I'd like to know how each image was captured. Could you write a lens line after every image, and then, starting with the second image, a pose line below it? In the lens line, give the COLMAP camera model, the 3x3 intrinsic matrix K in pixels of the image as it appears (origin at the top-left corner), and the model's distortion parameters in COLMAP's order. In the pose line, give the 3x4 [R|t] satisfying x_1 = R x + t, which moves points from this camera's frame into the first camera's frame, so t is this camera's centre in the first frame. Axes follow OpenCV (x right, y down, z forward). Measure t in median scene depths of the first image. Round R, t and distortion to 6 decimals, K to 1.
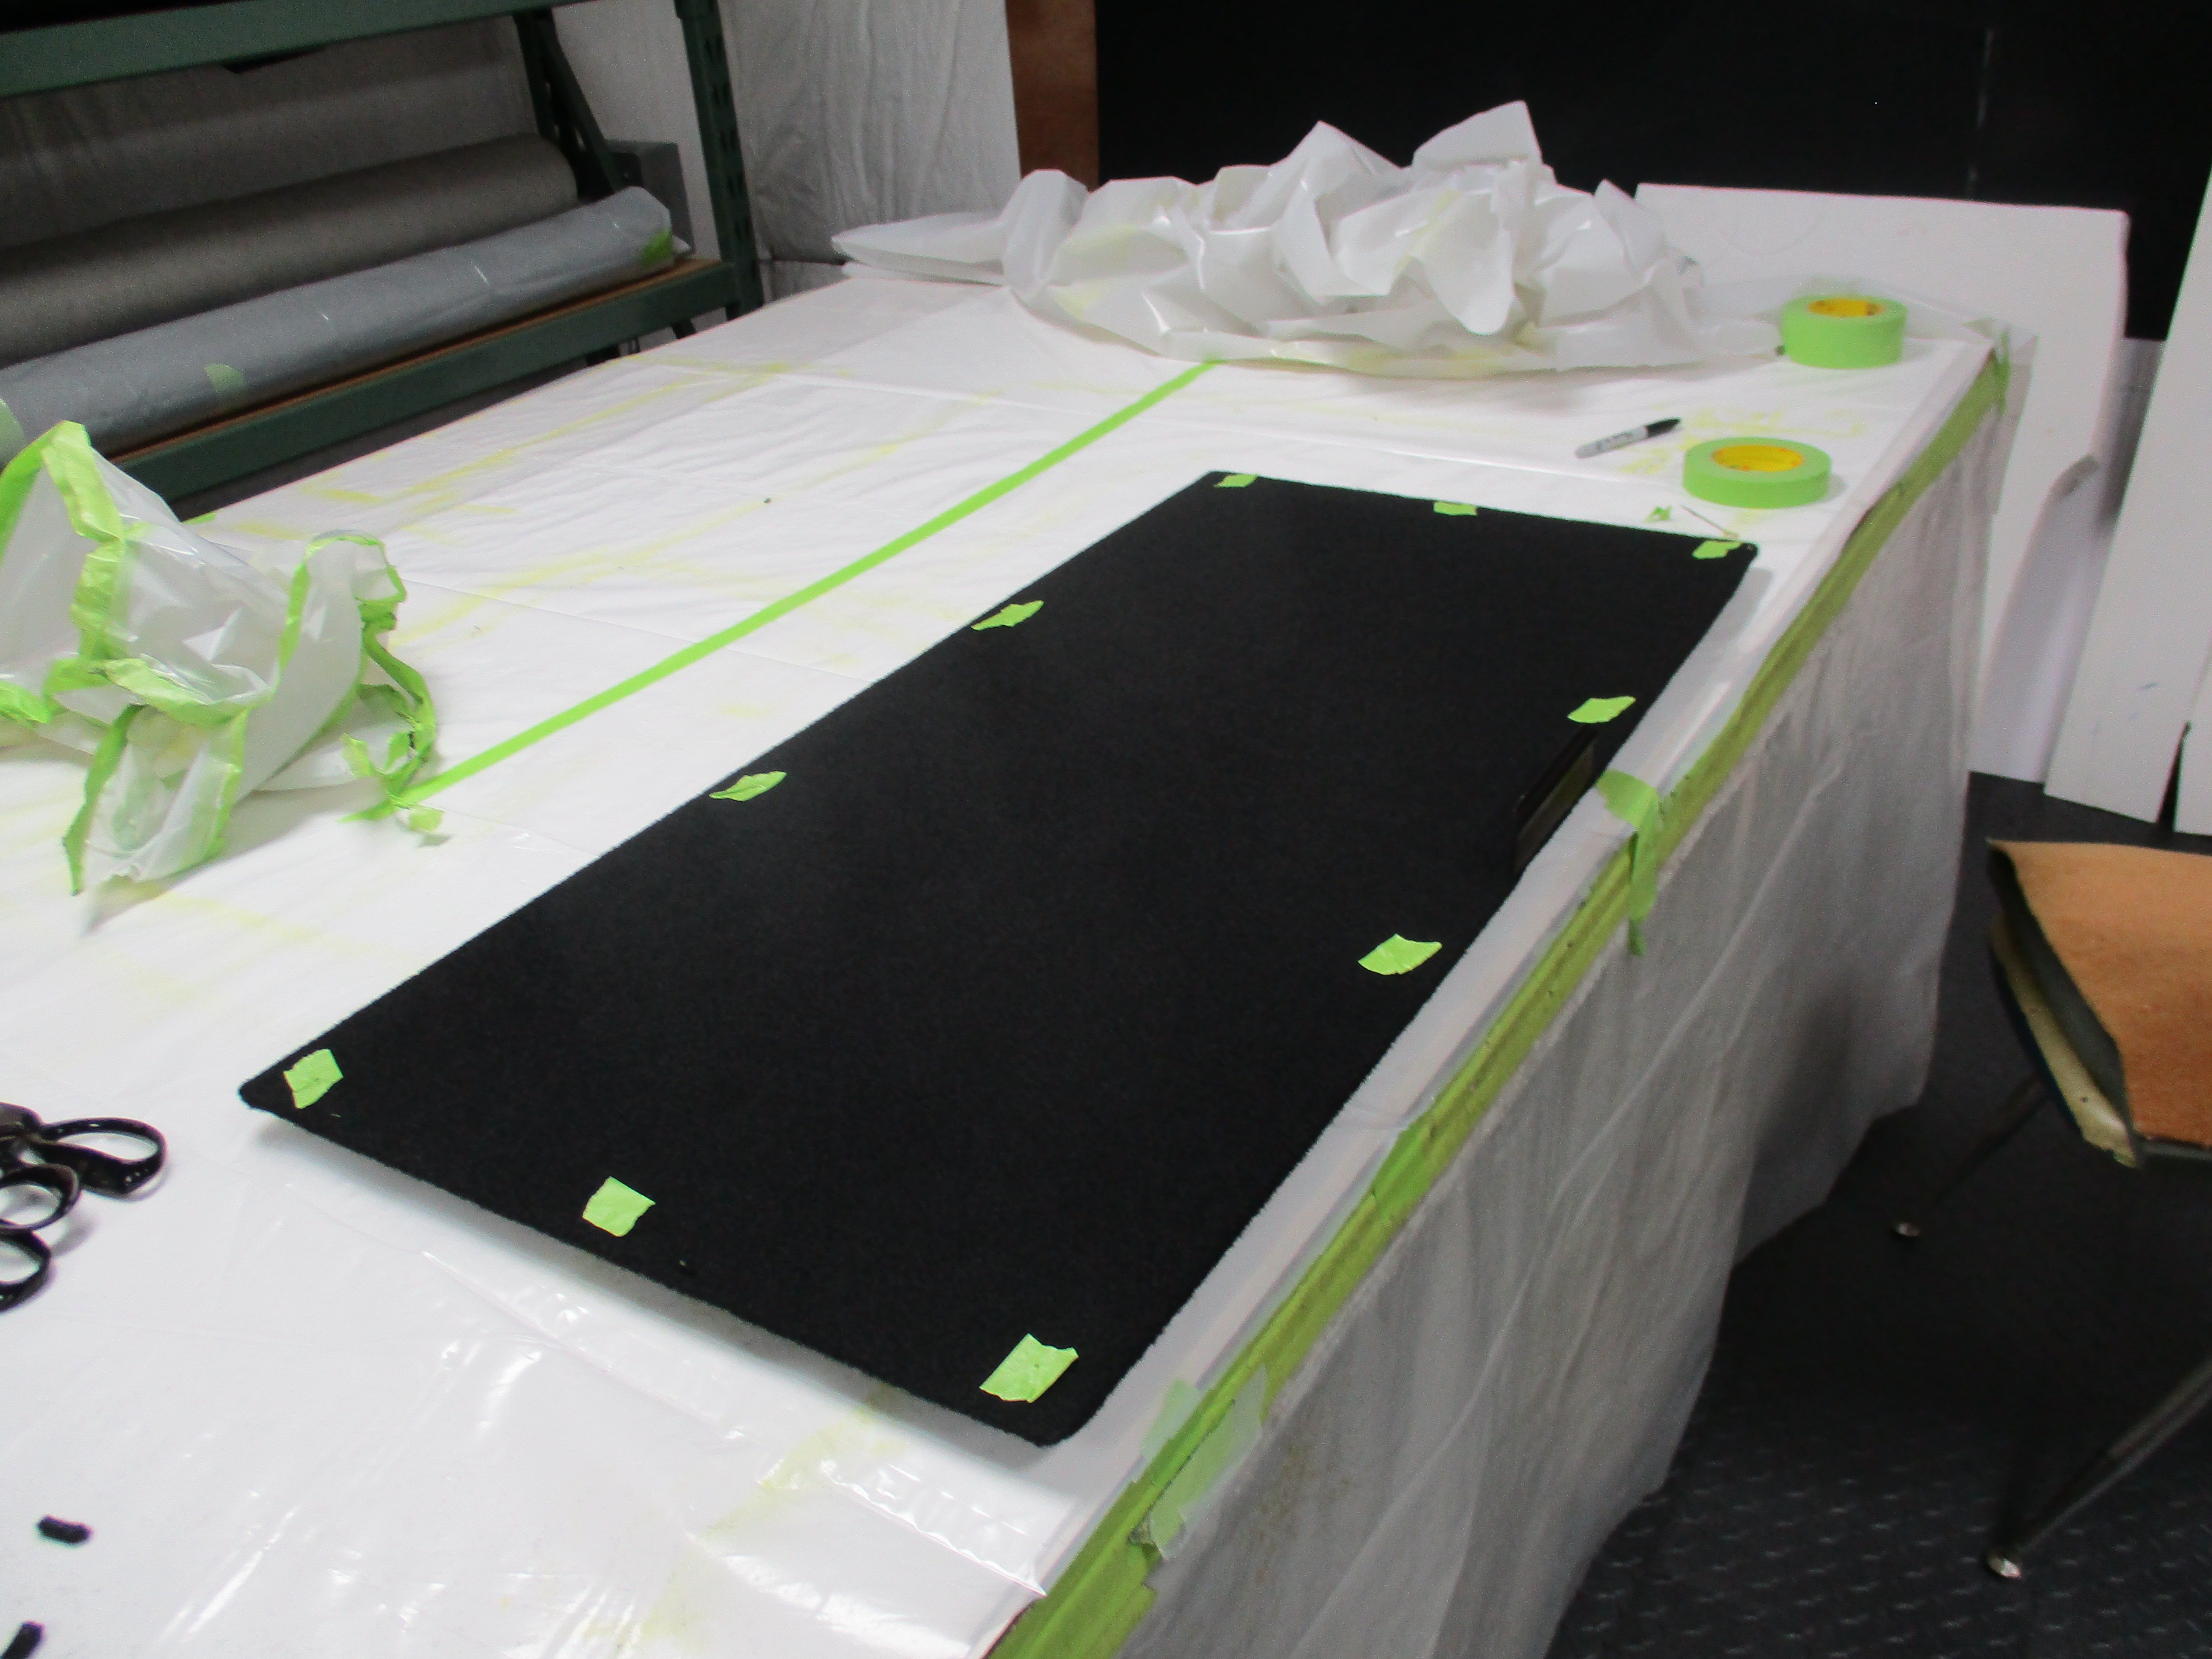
lens RADIAL K [[1840.8, 0, 1113.4], [0, 1840.8, 825.1], [0, 0, 1]] dist [-0.022011, 0.009630]
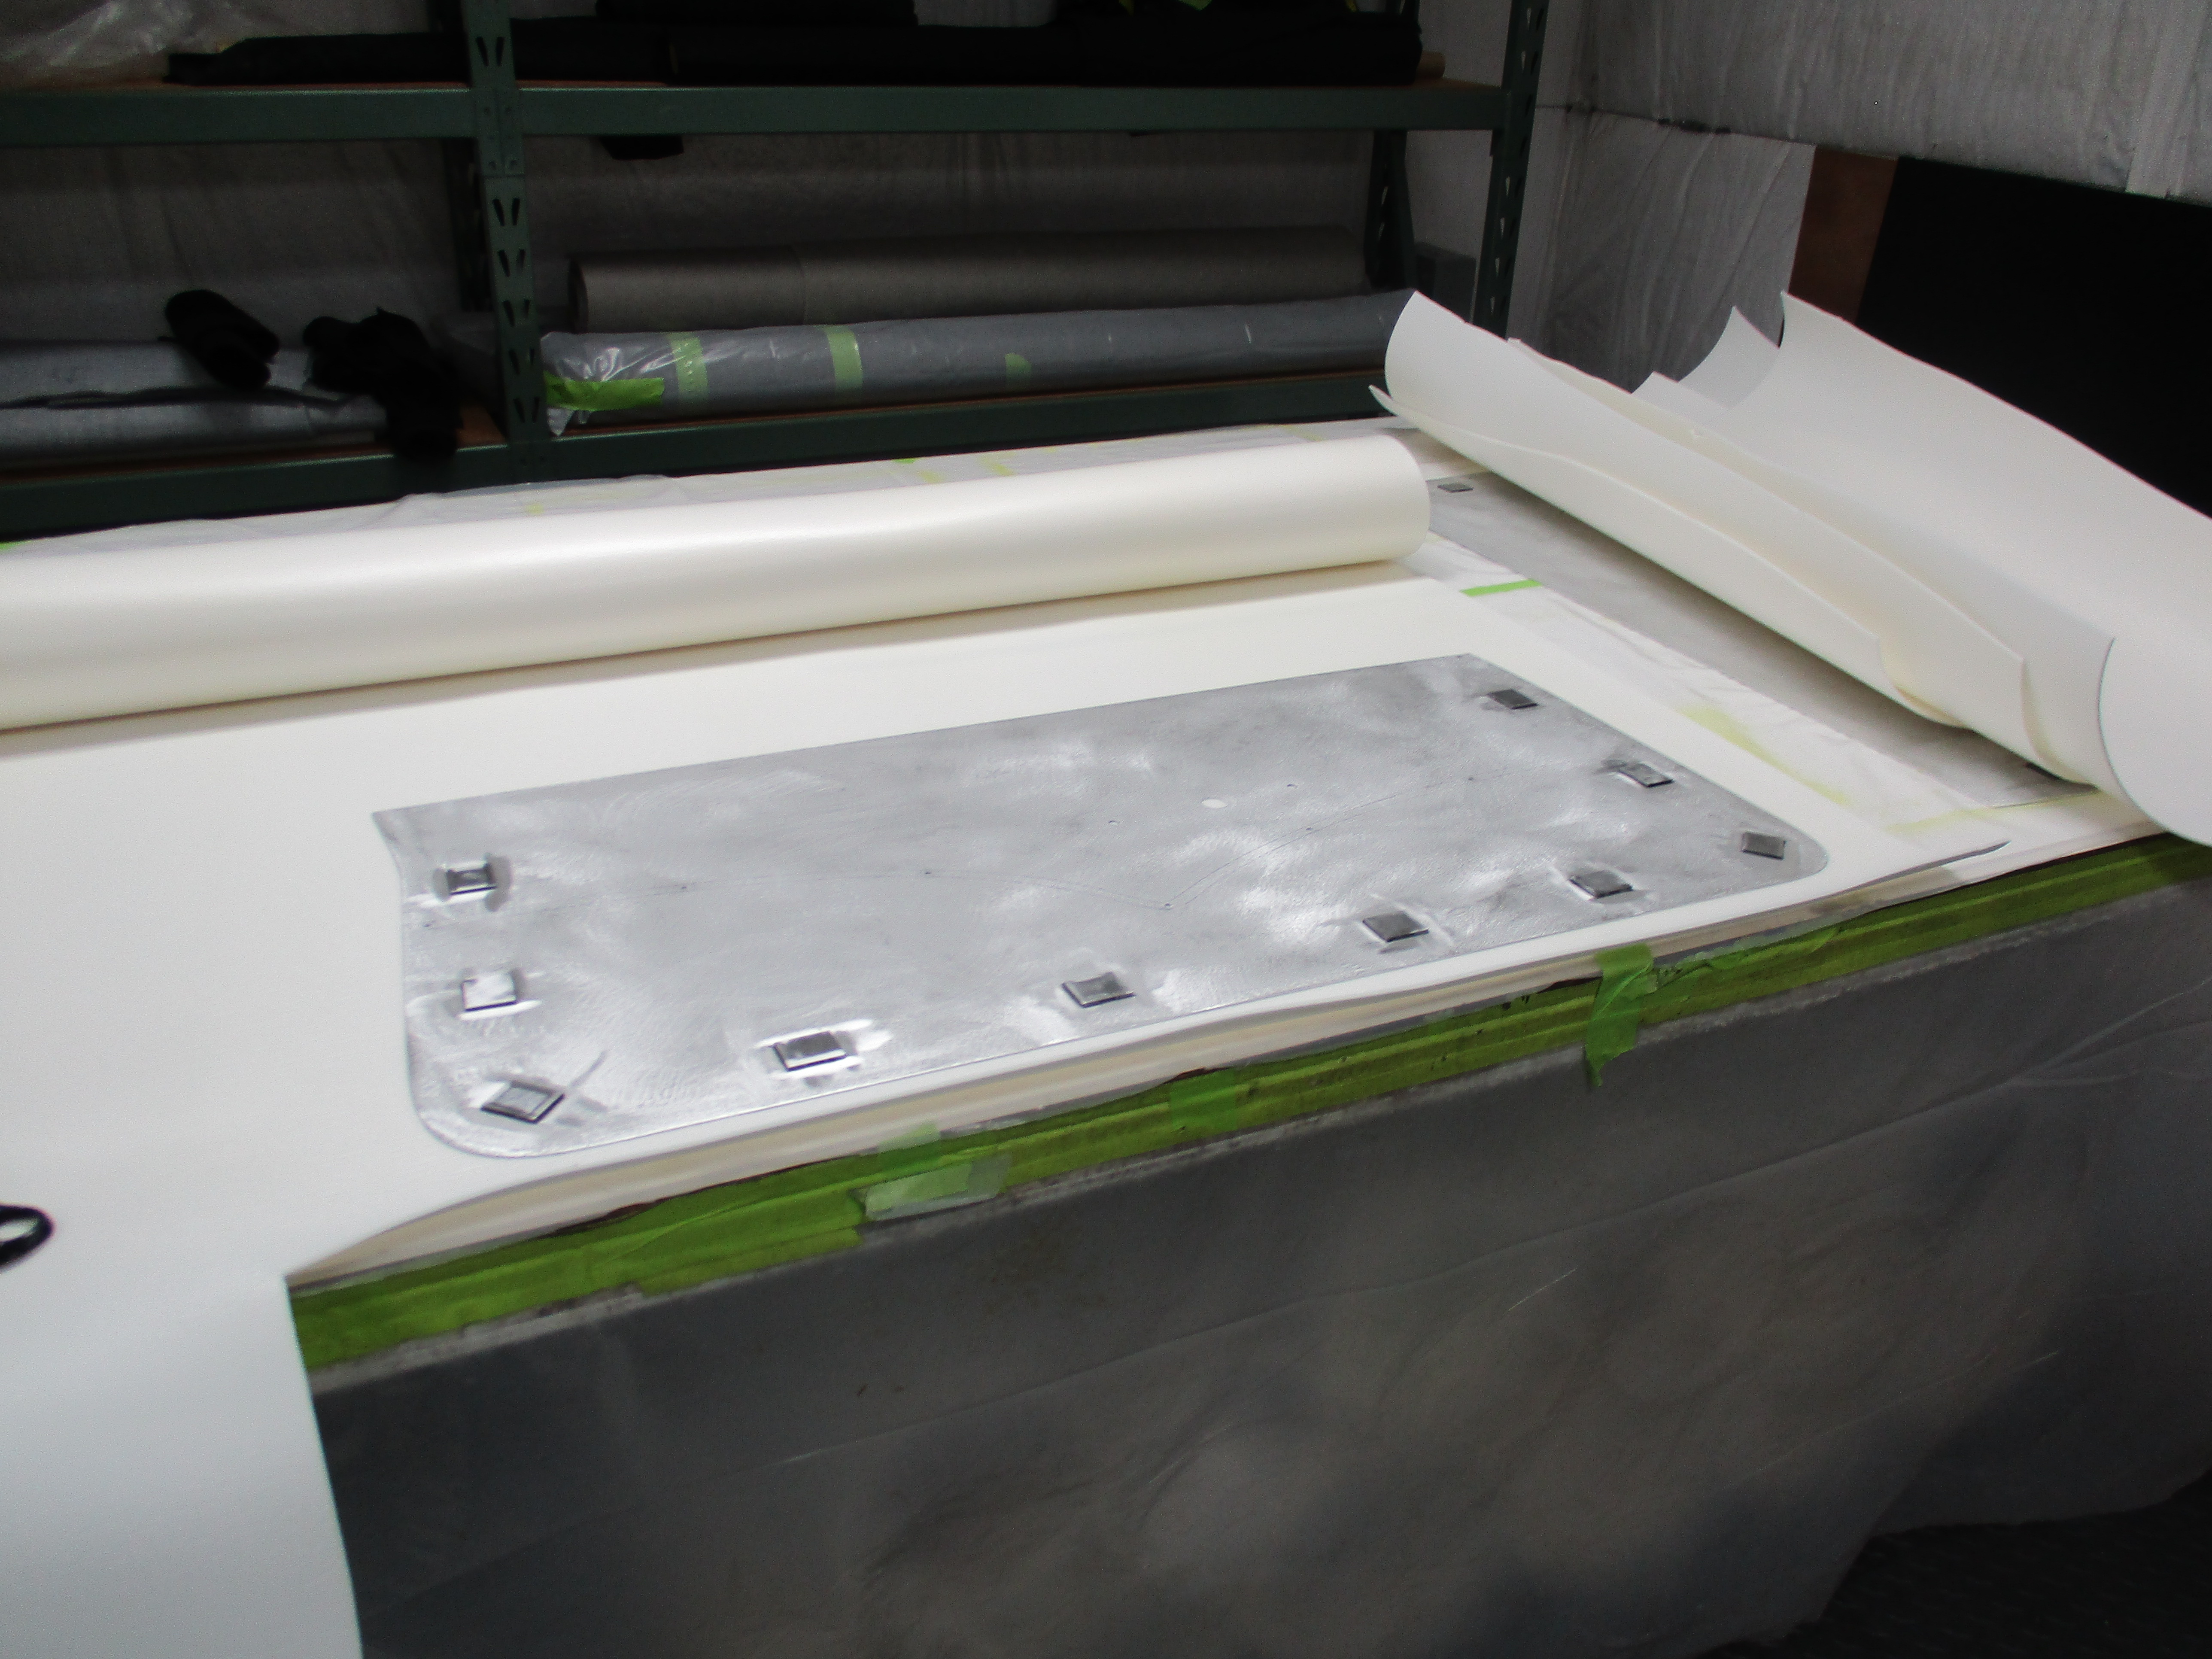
lens RADIAL K [[1840.8, 0, 1113.4], [0, 1840.8, 825.1], [0, 0, 1]] dist [-0.022011, 0.009630]
pose [[0.848947, 0.323843, -0.417631, 0.171537], [-0.341665, 0.939215, 0.033769, -0.007560], [0.403181, 0.114021, 0.907989, -0.082201]]
